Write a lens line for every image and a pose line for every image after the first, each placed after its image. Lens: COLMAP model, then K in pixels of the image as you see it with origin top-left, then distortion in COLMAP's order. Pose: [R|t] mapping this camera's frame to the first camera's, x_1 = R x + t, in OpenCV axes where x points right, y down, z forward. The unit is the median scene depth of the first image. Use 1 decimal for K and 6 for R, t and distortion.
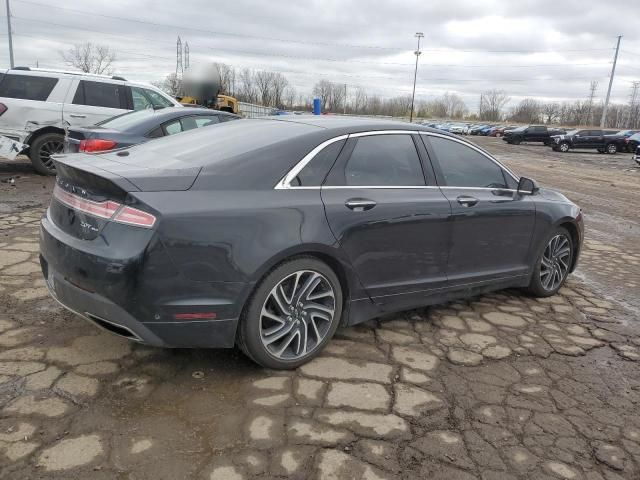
lens RADIAL K [[501.7, 0, 318.1], [0, 501.7, 238.1], [0, 0, 1]] dist [0.016256, 0.004864]
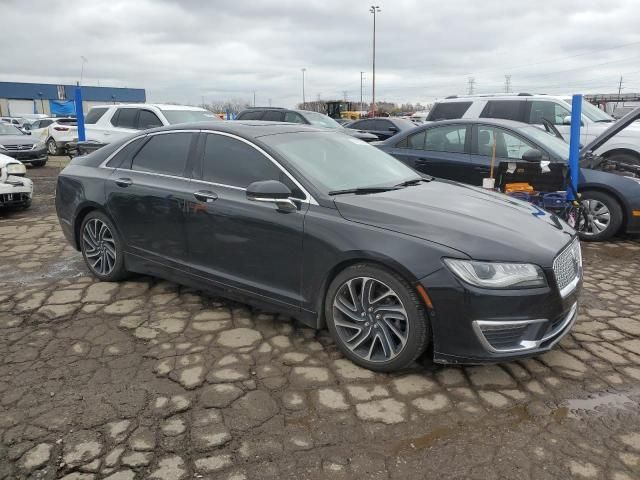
lens RADIAL K [[501.7, 0, 320.2], [0, 501.7, 241.1], [0, 0, 1]] dist [0.016256, 0.004864]
pose [[0.288864, 0.158472, -0.944163, 1.609703], [-0.198785, 0.974640, 0.102770, -0.163542], [0.936505, 0.157999, 0.313040, 1.106127]]
